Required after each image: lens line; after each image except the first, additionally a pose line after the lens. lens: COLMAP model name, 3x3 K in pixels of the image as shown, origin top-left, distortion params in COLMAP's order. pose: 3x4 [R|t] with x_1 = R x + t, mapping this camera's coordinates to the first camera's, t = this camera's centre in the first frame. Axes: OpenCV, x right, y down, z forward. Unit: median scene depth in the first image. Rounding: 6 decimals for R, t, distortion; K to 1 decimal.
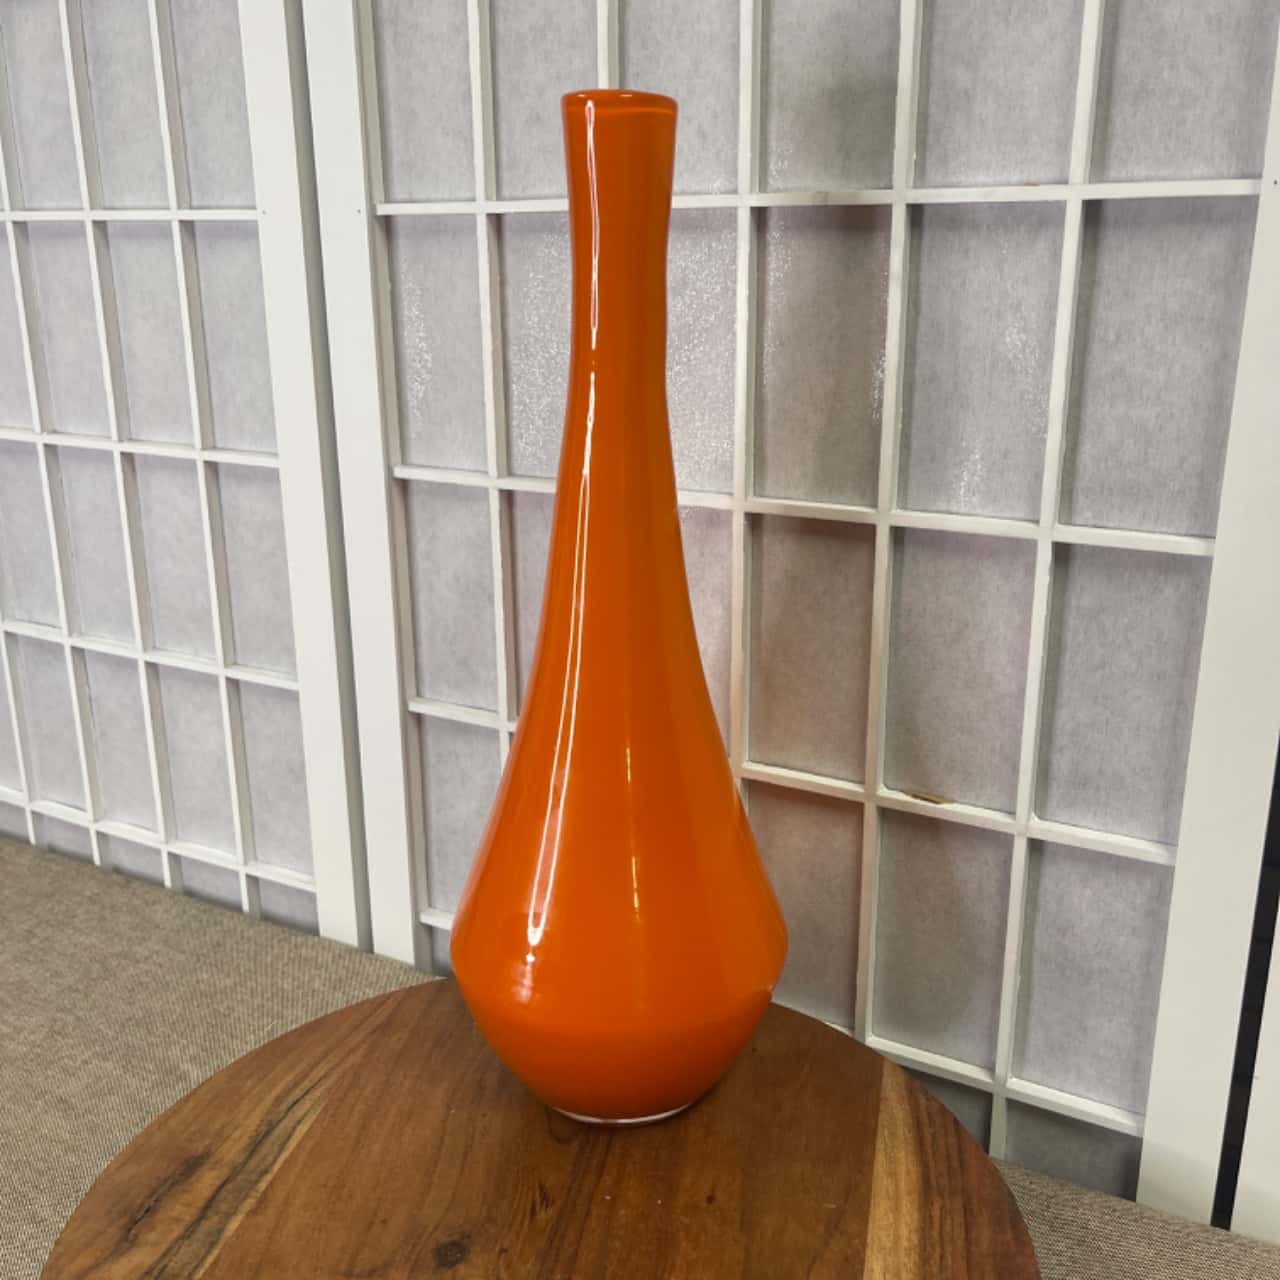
lens RADIAL K [[1244.1, 0, 670.3], [0, 1244.1, 627.1], [0, 0, 1]] dist [0.011545, 0.005115]
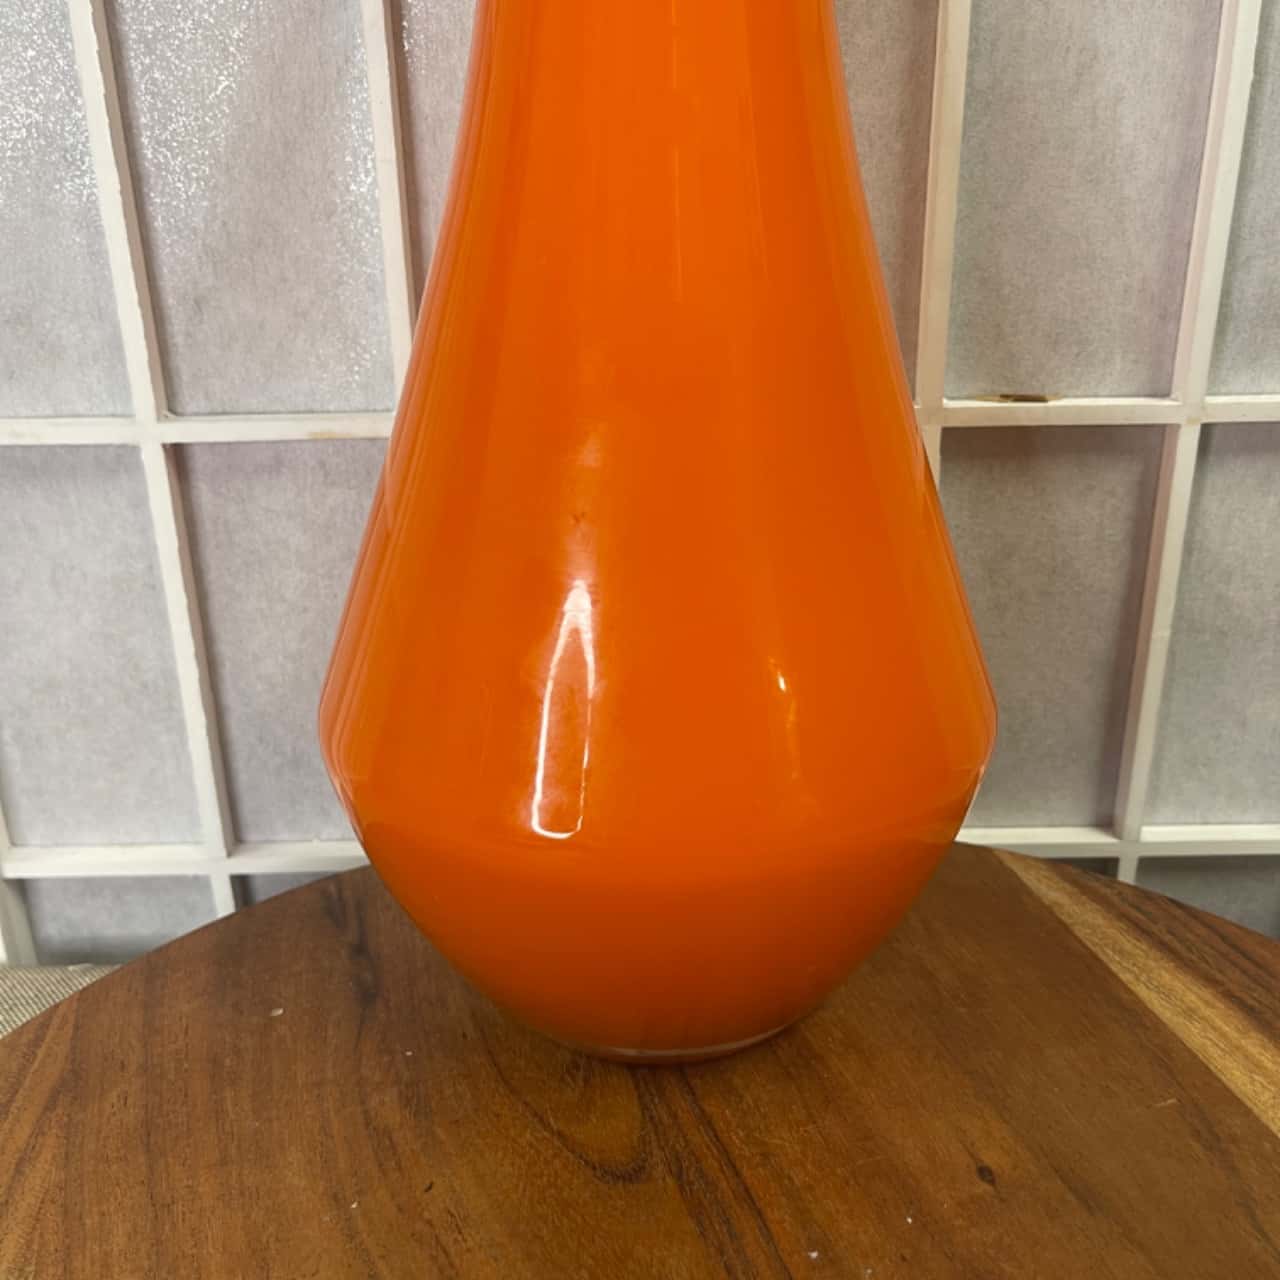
lens RADIAL K [[1301.8, 0, 640.0], [0, 1301.8, 640.0], [0, 0, 1]] dist [0.009950, -0.013887]
pose [[0.880916, -0.195056, 0.431207, -0.244544], [0.149740, 0.979184, 0.137026, 0.143407], [-0.448959, -0.056139, 0.891787, 0.552076]]
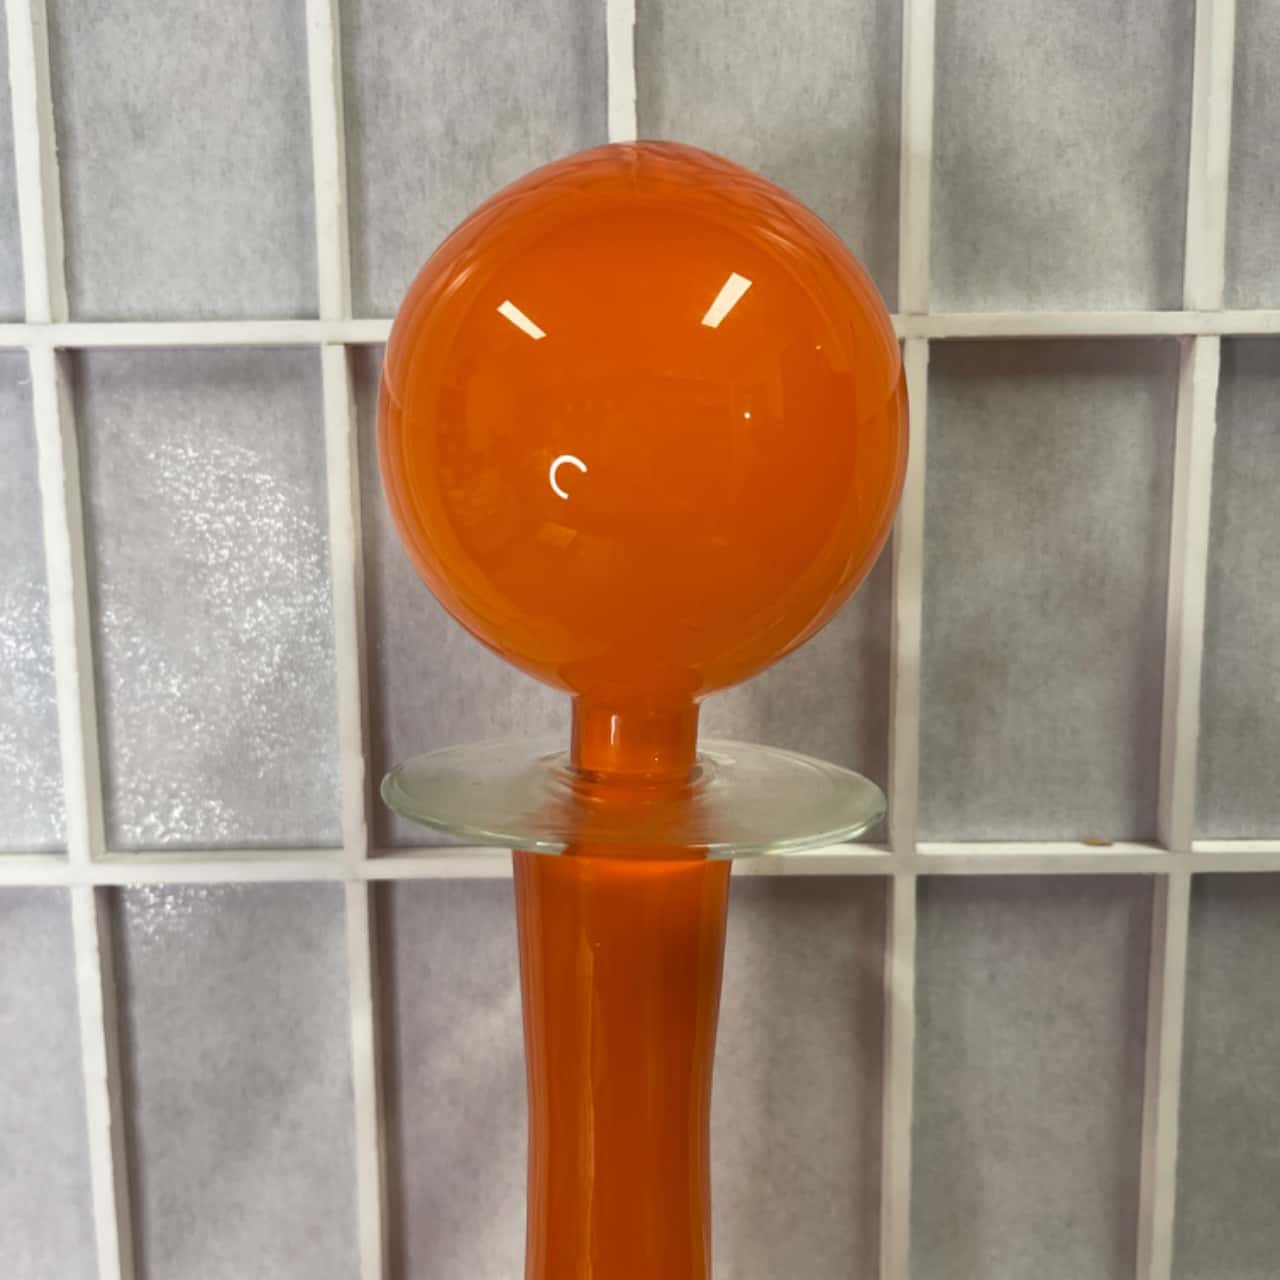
lens RADIAL K [[1301.8, 0, 640.0], [0, 1301.8, 640.0], [0, 0, 1]] dist [0.009950, -0.013887]
pose [[0.886484, -0.072267, 0.457082, -0.201601], [0.139088, 0.983670, -0.114229, -0.366302], [-0.441363, 0.164837, 0.882059, 0.430508]]
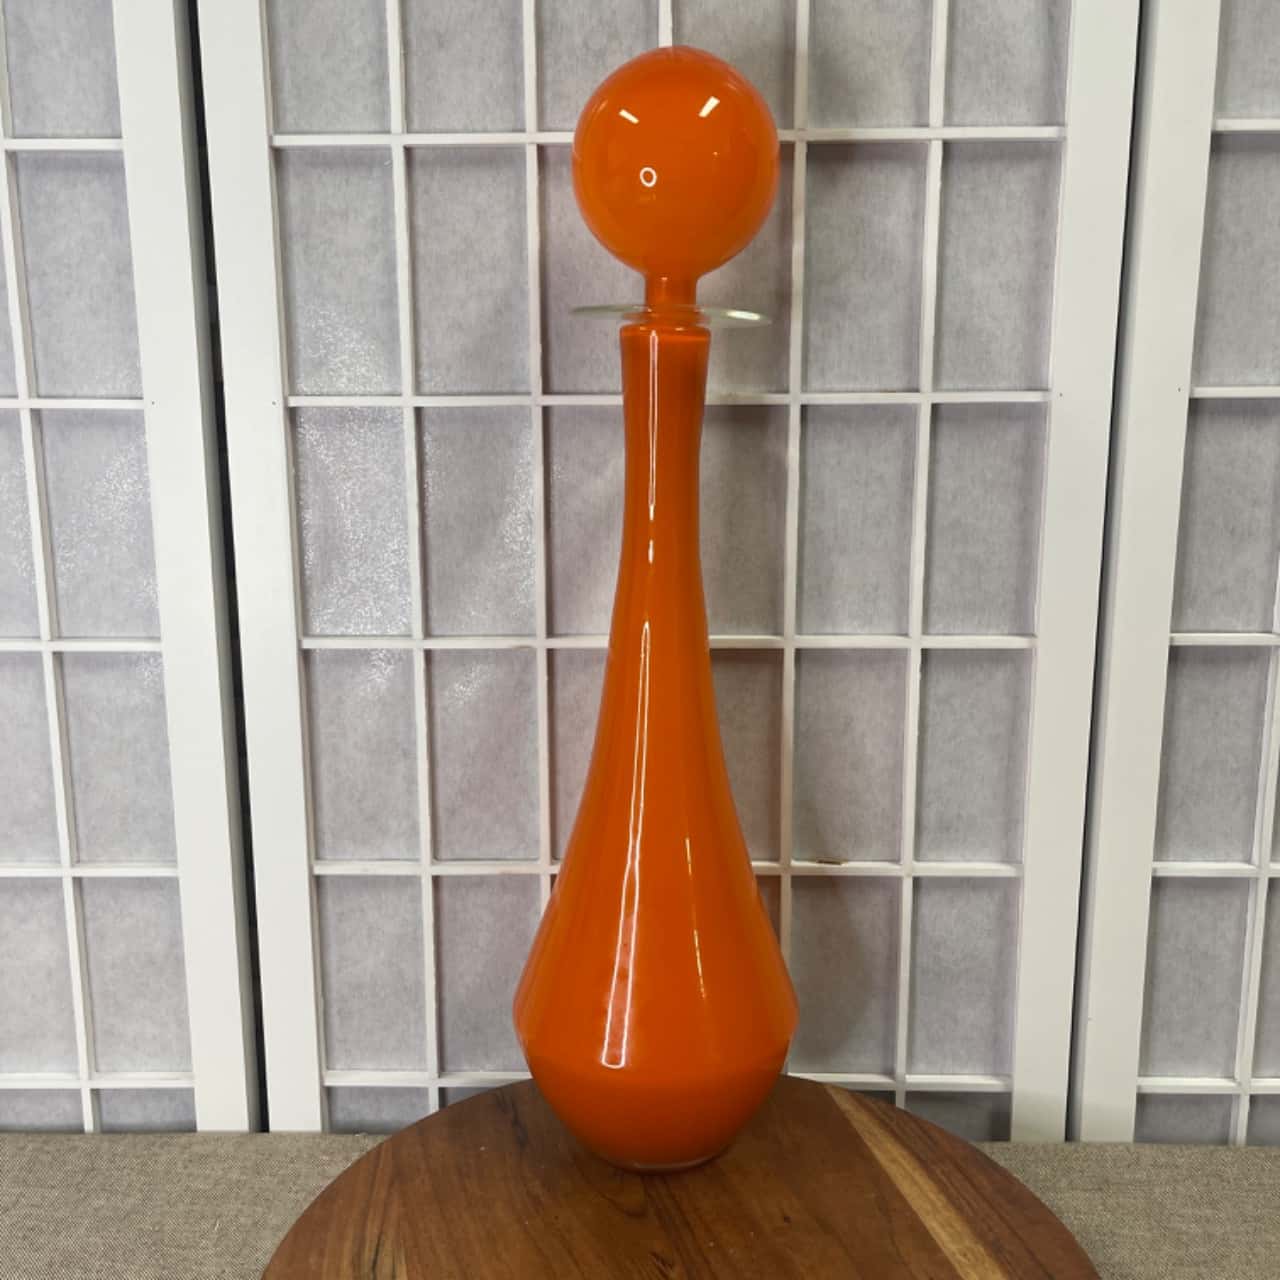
lens RADIAL K [[1265.0, 0, 629.8], [0, 1265.0, 632.7], [0, 0, 1]] dist [0.029282, -0.032583]
pose [[0.895249, -0.090783, 0.436219, -0.527473], [0.130619, 0.989483, -0.062144, -0.038831], [-0.425989, 0.112613, 0.897692, -0.086457]]
